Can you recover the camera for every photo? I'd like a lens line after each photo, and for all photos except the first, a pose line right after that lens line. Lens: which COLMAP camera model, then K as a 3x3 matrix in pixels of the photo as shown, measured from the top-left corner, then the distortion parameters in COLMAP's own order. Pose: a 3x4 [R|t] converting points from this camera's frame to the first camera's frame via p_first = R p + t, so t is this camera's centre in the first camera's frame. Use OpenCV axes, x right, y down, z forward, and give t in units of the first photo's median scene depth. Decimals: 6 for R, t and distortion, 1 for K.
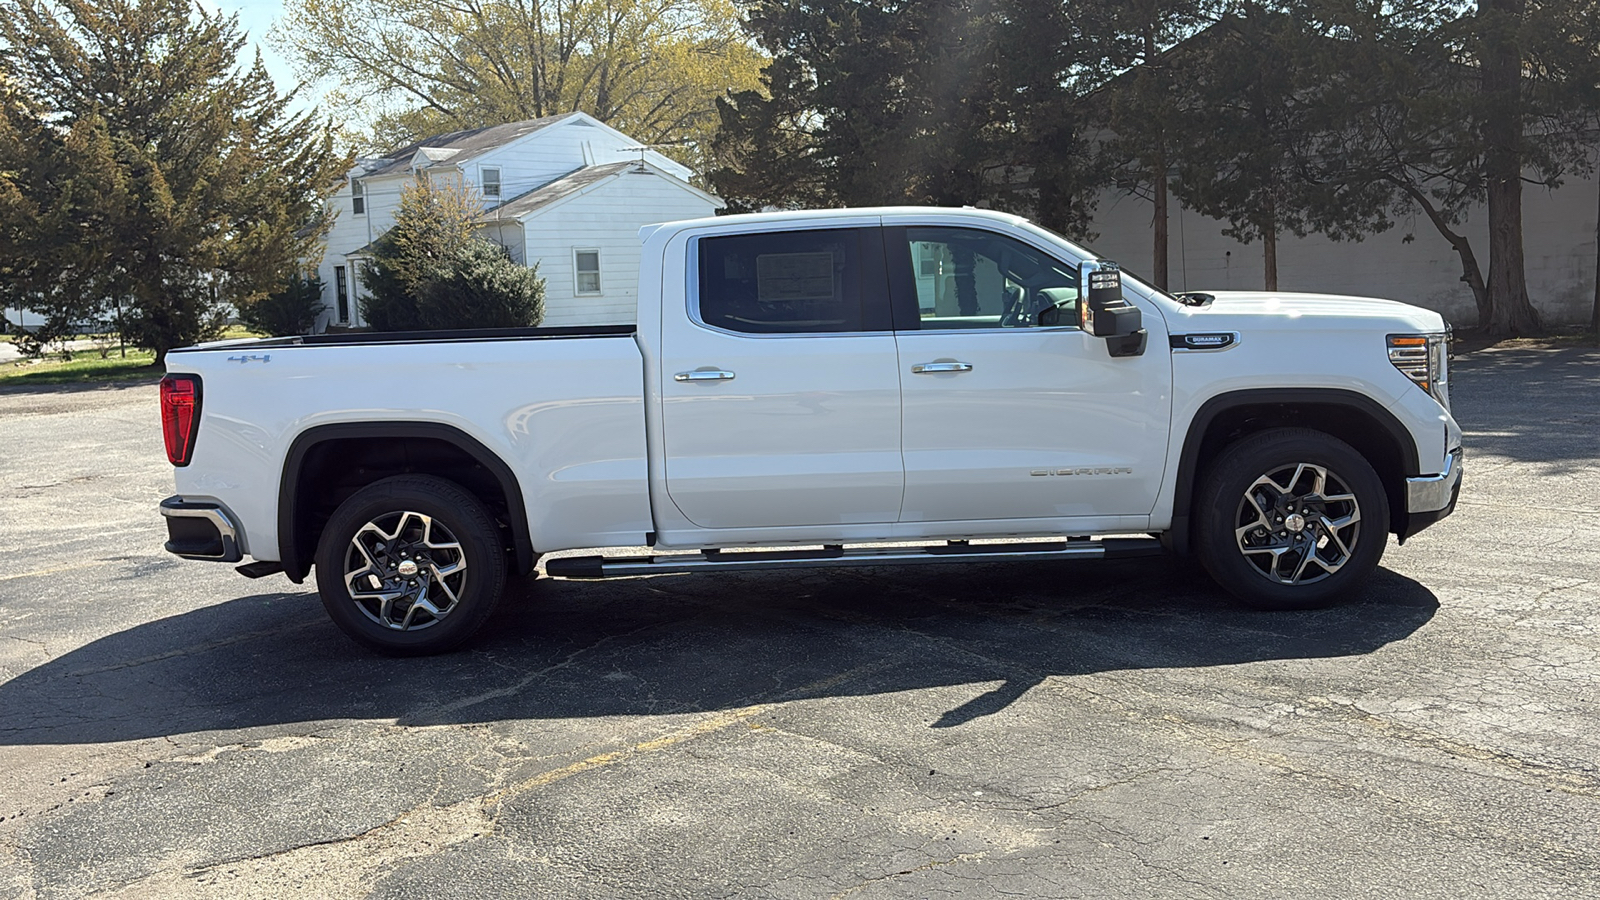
lens RADIAL K [[1489.7, 0, 782.6], [0, 1489.7, 450.2], [0, 0, 1]] dist [0.031074, 0.000000]
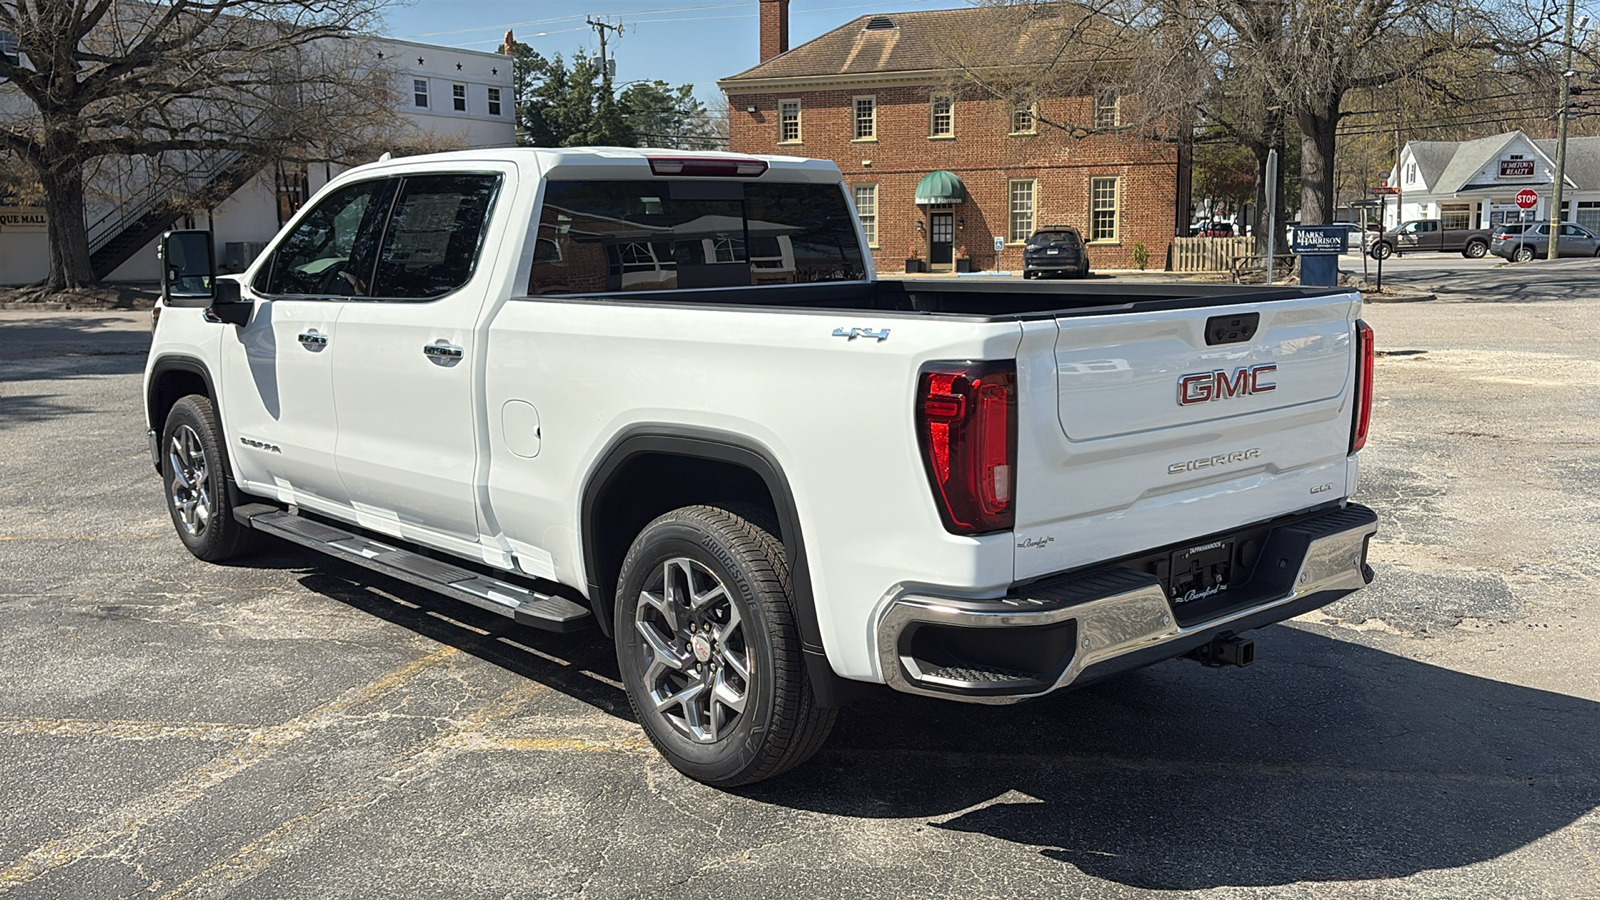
lens RADIAL K [[1493.6, 0, 775.9], [0, 1493.6, 476.5], [0, 0, 1]] dist [0.038825, 0.000000]
pose [[-0.667416, -0.075714, 0.740826, -0.757309], [0.127431, 0.968533, 0.213789, -0.166486], [-0.733701, 0.237090, -0.636766, 1.674819]]
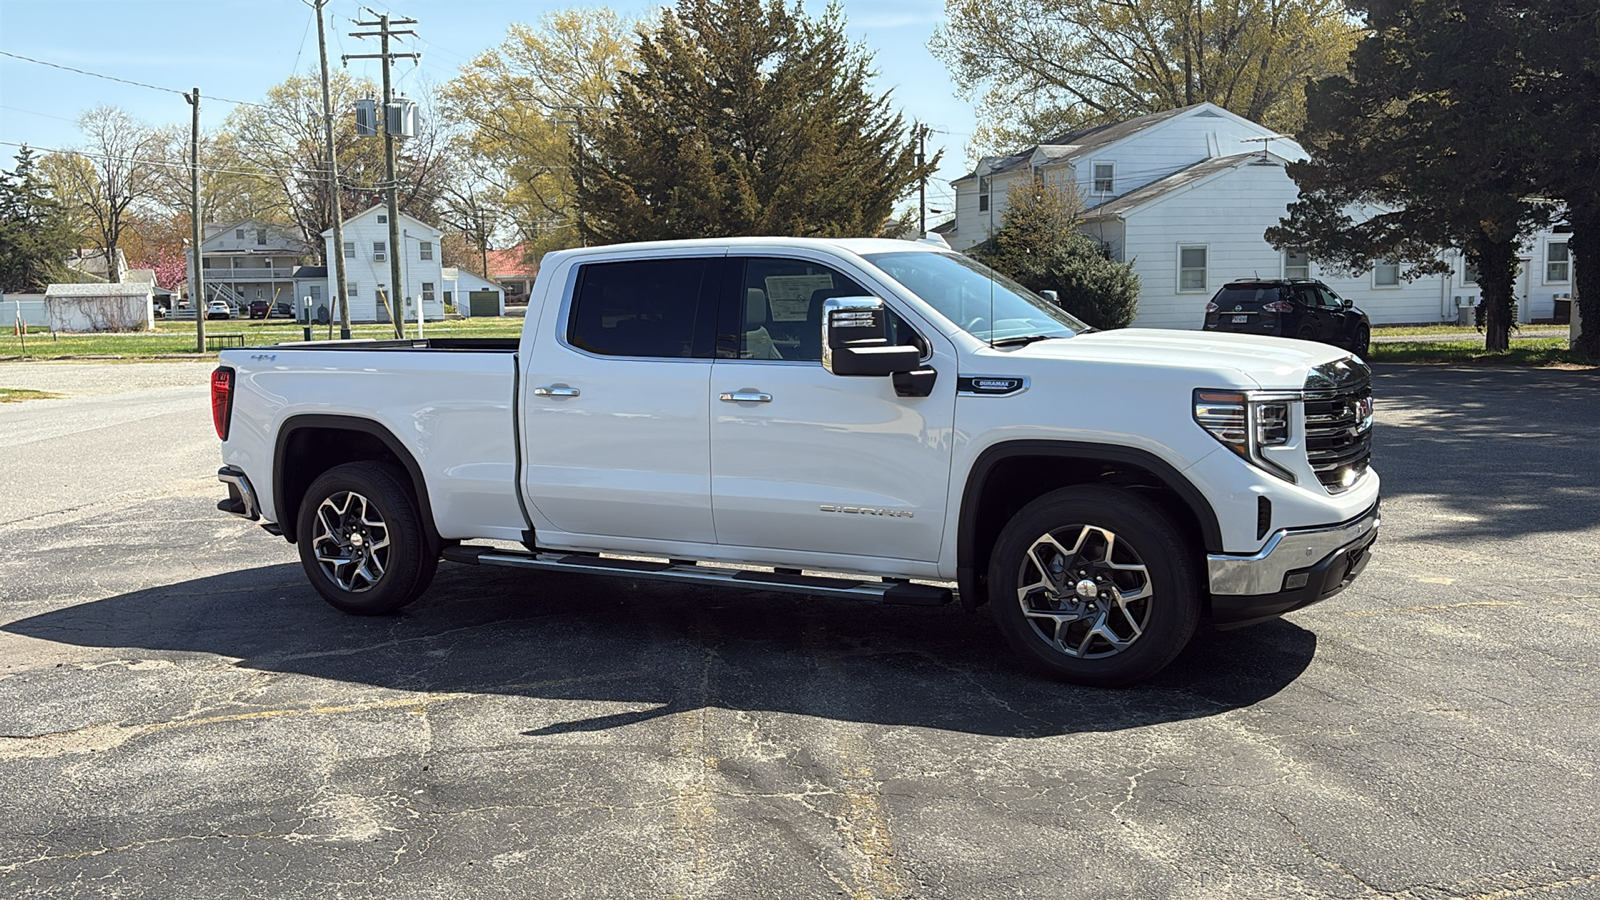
lens RADIAL K [[1493.6, 0, 747.1], [0, 1493.6, 431.7], [0, 0, 1]] dist [0.038825, 0.000000]
pose [[0.875196, 0.067737, -0.479003, 0.593679], [-0.070520, 0.997436, 0.012201, -0.043927], [0.478601, 0.023101, 0.877729, 0.101457]]
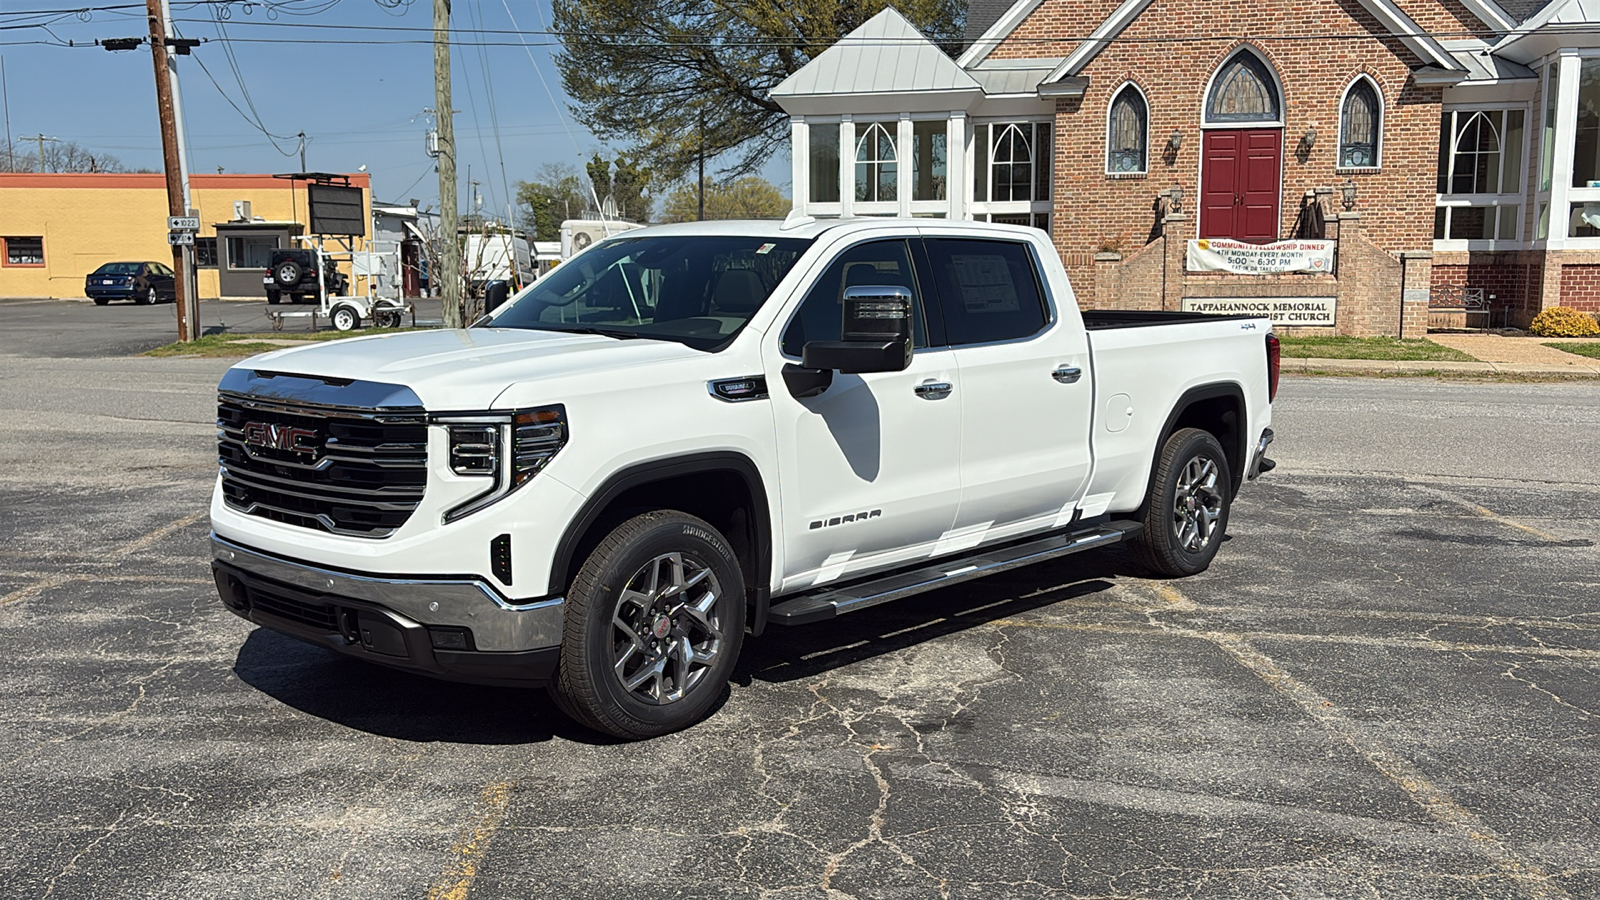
lens RADIAL K [[1491.2, 0, 804.0], [0, 1491.2, 446.1], [0, 0, 1]] dist [0.034157, 0.000000]
pose [[-0.662647, 0.131414, -0.737312, 0.883400], [-0.063348, 0.971122, 0.230020, -0.267493], [0.746248, 0.199129, -0.635186, 1.835049]]
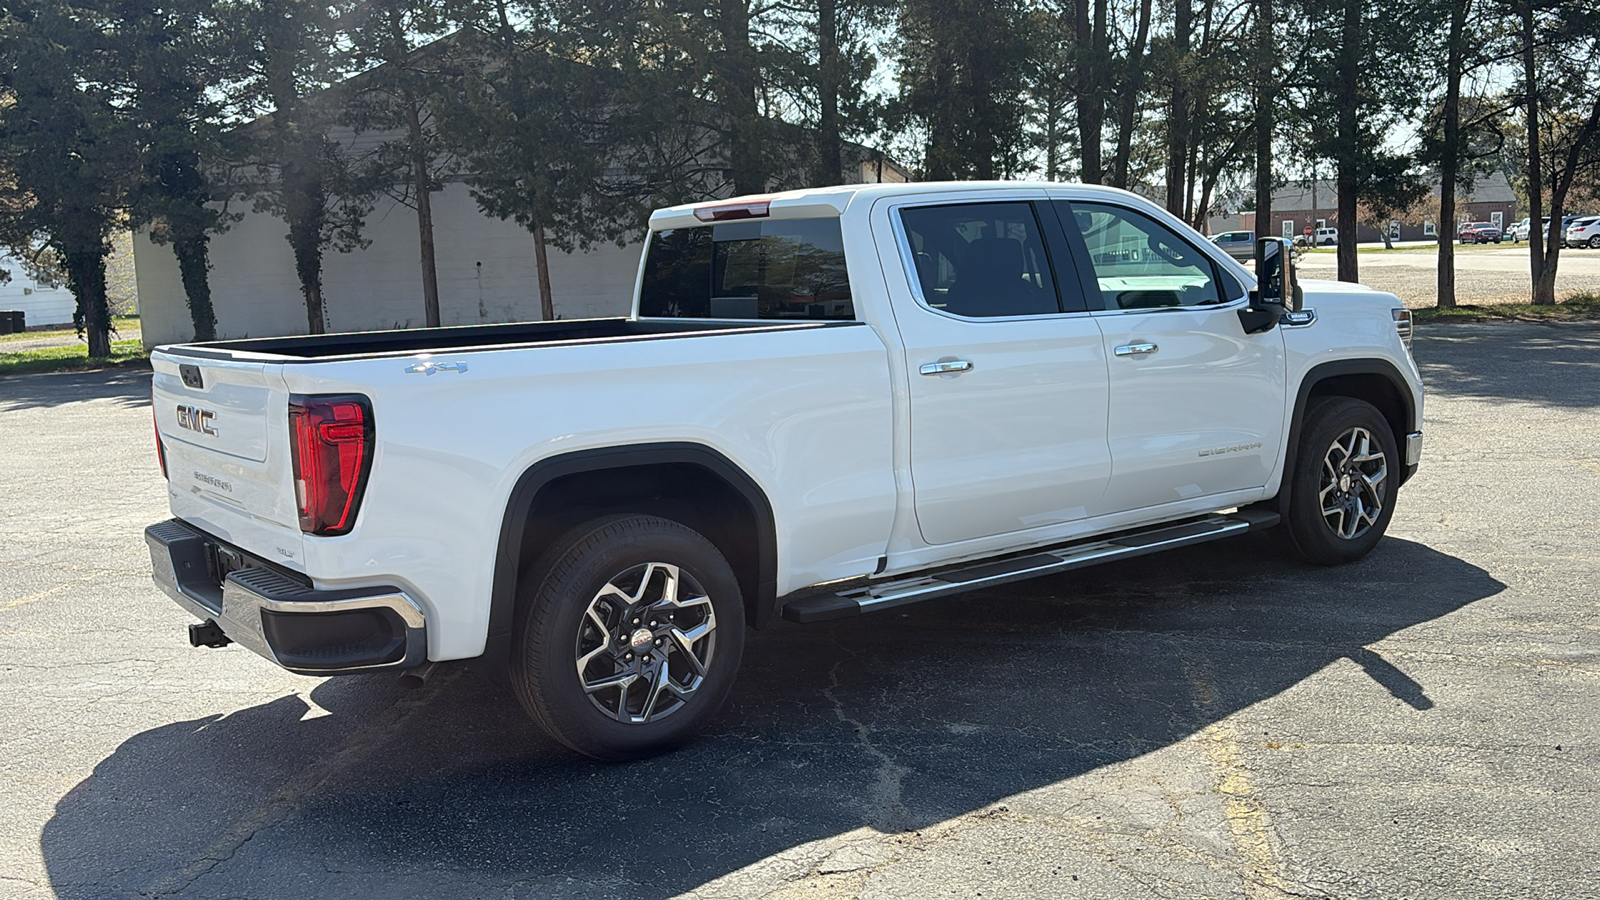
lens RADIAL K [[1489.7, 0, 779.3], [0, 1489.7, 427.1], [0, 0, 1]] dist [0.031074, 0.000000]
pose [[0.807999, -0.058719, 0.586251, -0.633302], [0.073999, 0.997256, -0.002103, -0.020423], [-0.584519, 0.045081, 0.810127, 0.356515]]
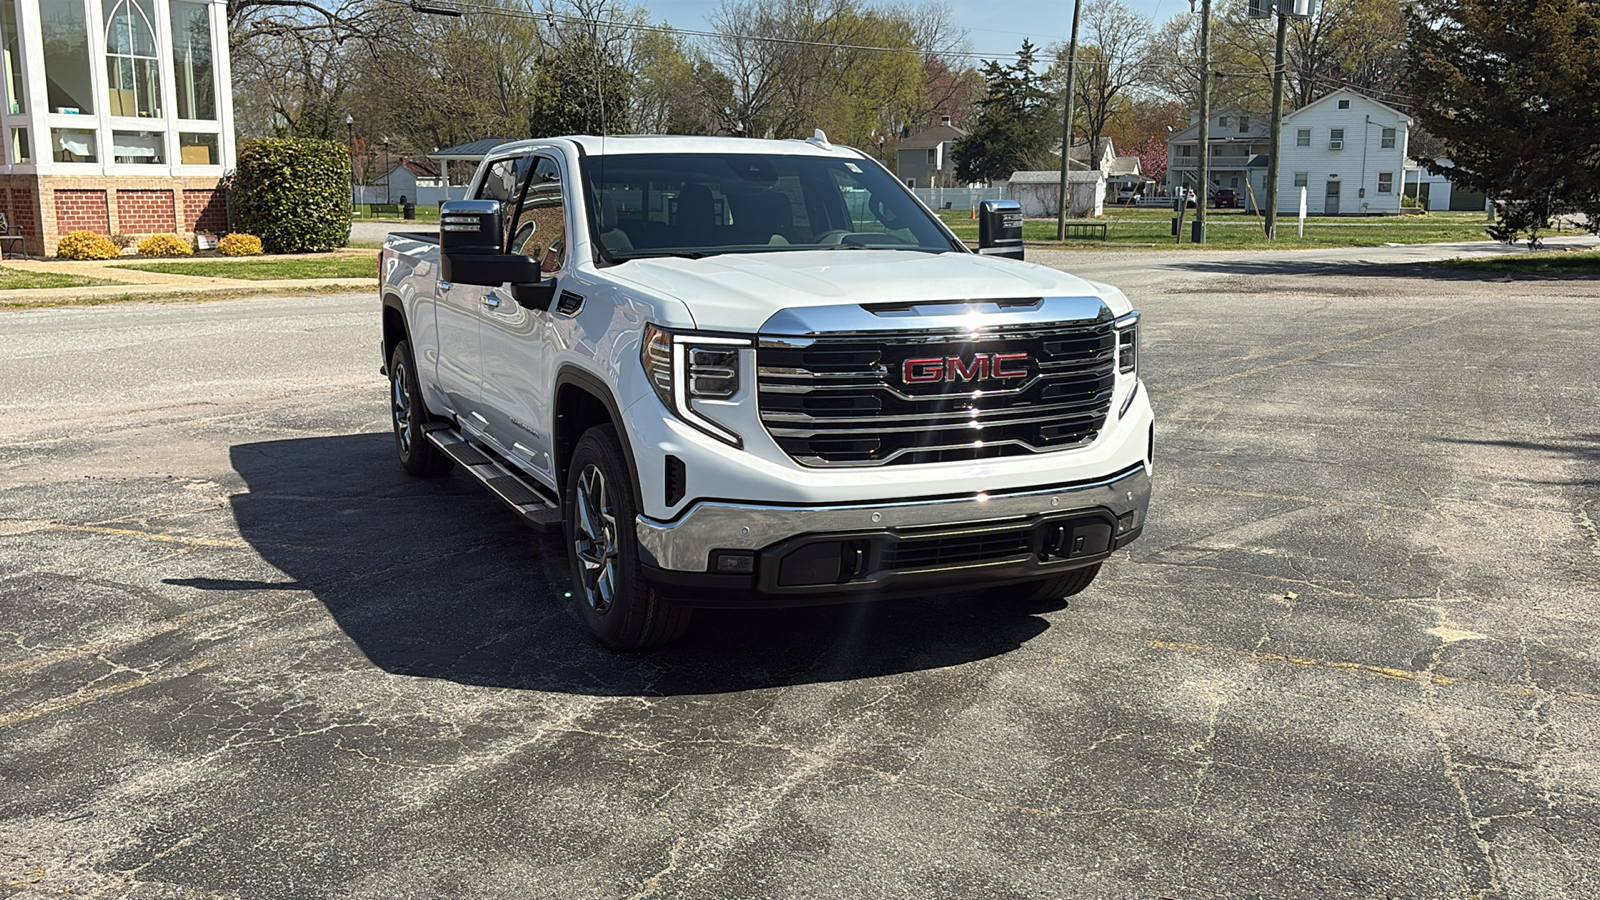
lens RADIAL K [[1491.2, 0, 773.4], [0, 1491.2, 455.5], [0, 0, 1]] dist [0.034157, 0.000000]
pose [[0.404979, 0.200347, -0.892106, 1.100437], [-0.122444, 0.978793, 0.164231, -0.140984], [0.906090, 0.042723, 0.420922, 0.740906]]
